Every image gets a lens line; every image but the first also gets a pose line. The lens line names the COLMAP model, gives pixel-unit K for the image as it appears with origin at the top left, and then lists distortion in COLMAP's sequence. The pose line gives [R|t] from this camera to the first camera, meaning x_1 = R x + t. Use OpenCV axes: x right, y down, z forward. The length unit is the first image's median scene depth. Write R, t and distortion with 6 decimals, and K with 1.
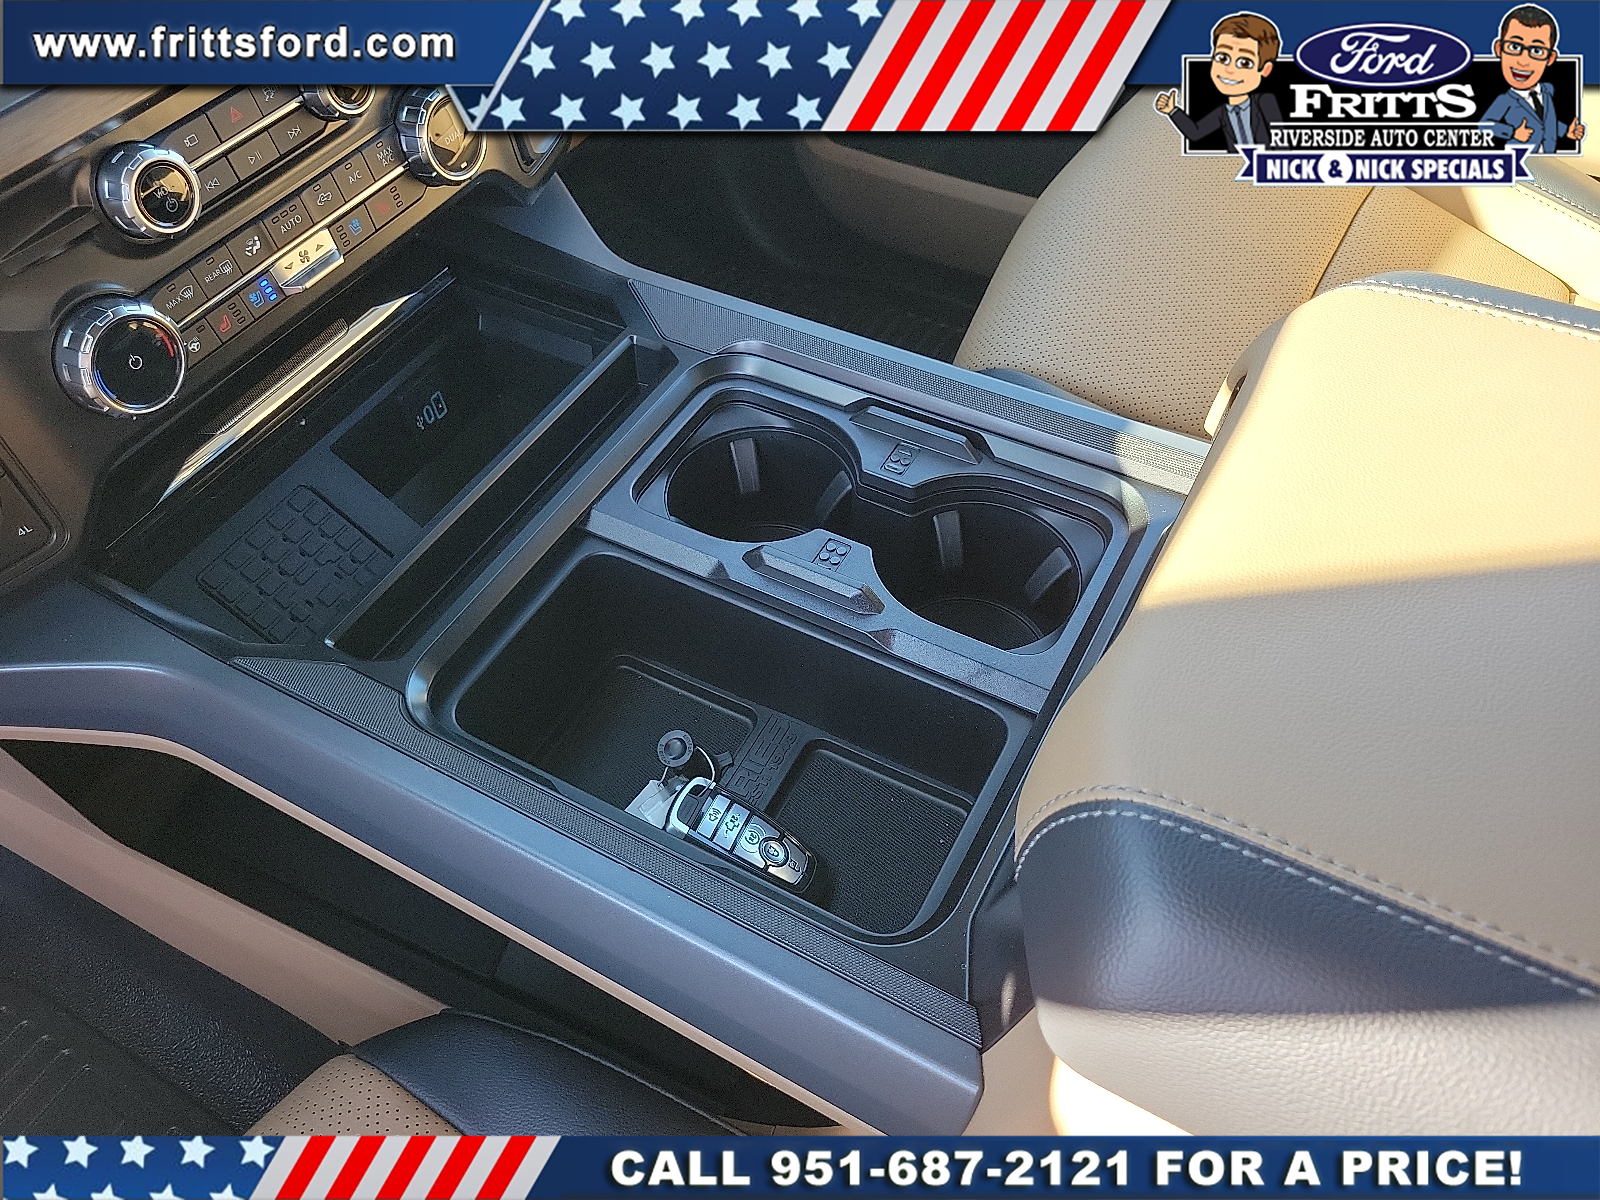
lens RADIAL K [[1230.0, 0, 800.0], [0, 1230.0, 600.0], [0, 0, 1]] dist [-0.000183, 0.003264]
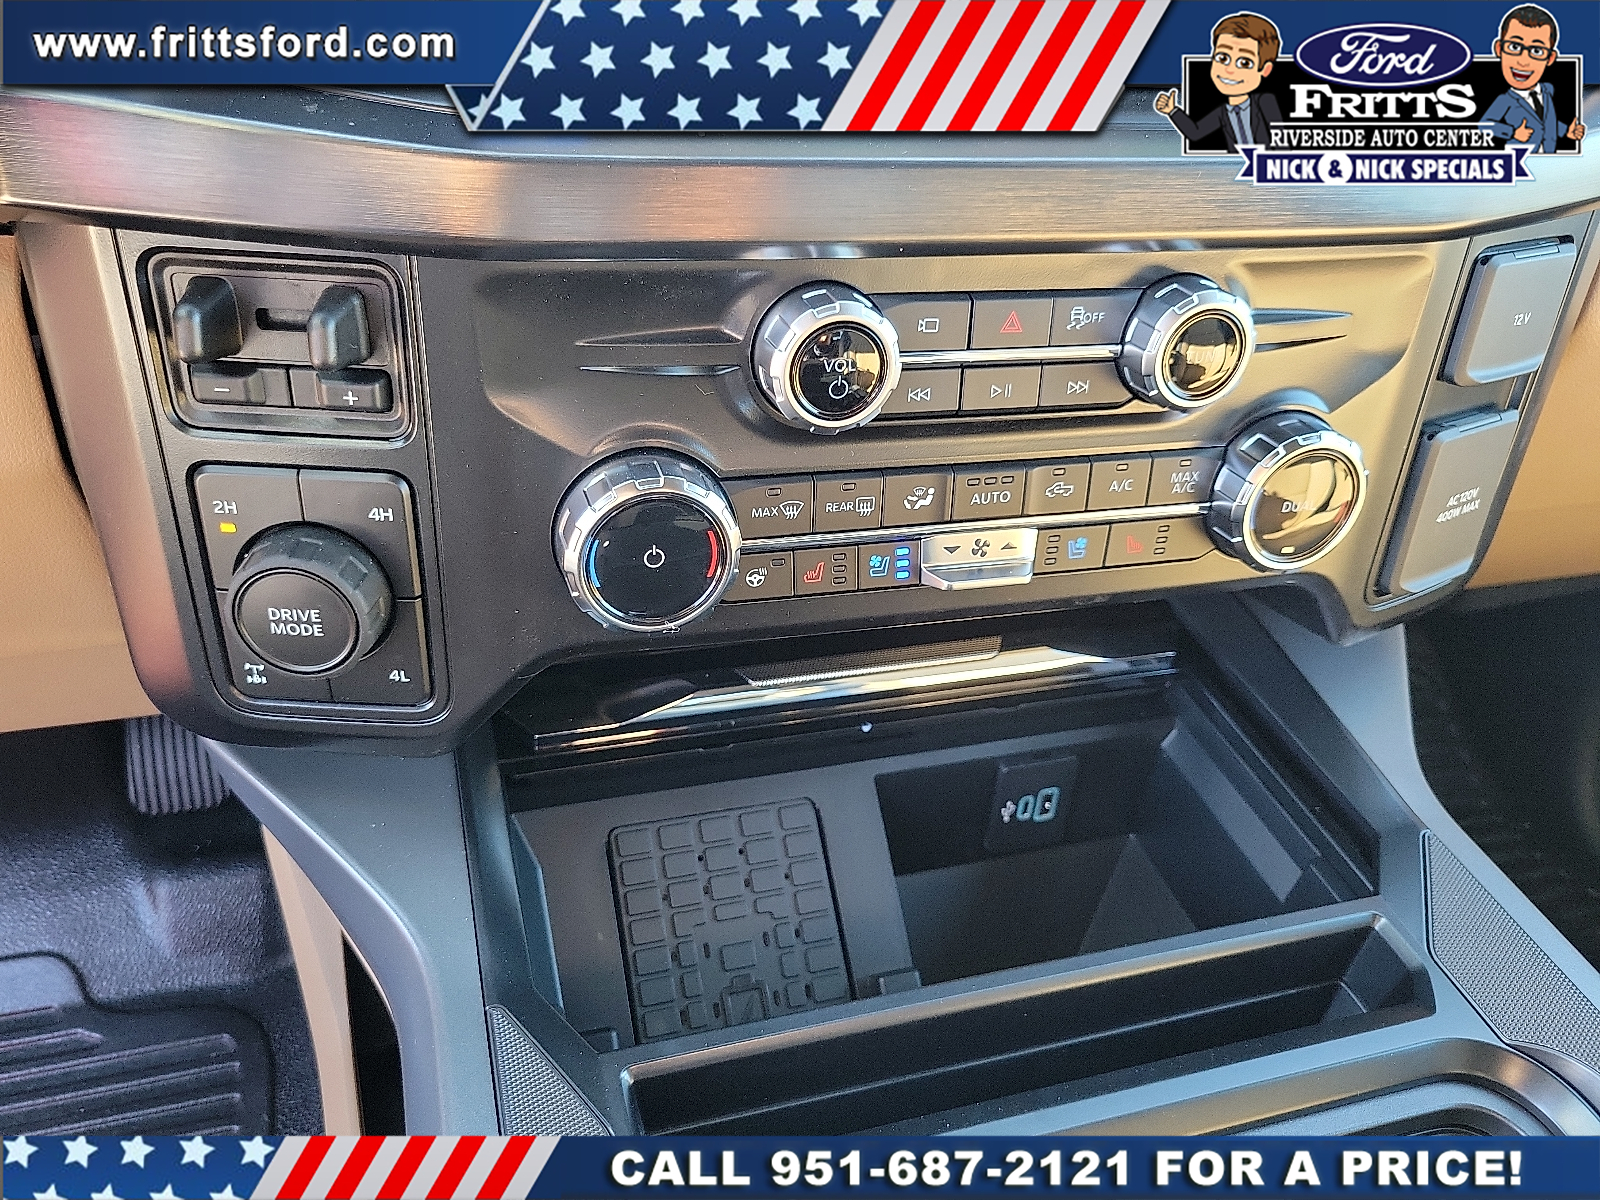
lens RADIAL K [[1230.0, 0, 800.0], [0, 1230.0, 600.0], [0, 0, 1]] dist [-0.000183, 0.003264]
pose [[0.703675, 0.490148, -0.514389, -0.126957], [-0.604756, 0.793197, -0.071478, -0.155482], [0.372977, 0.361377, 0.854573, 0.428995]]
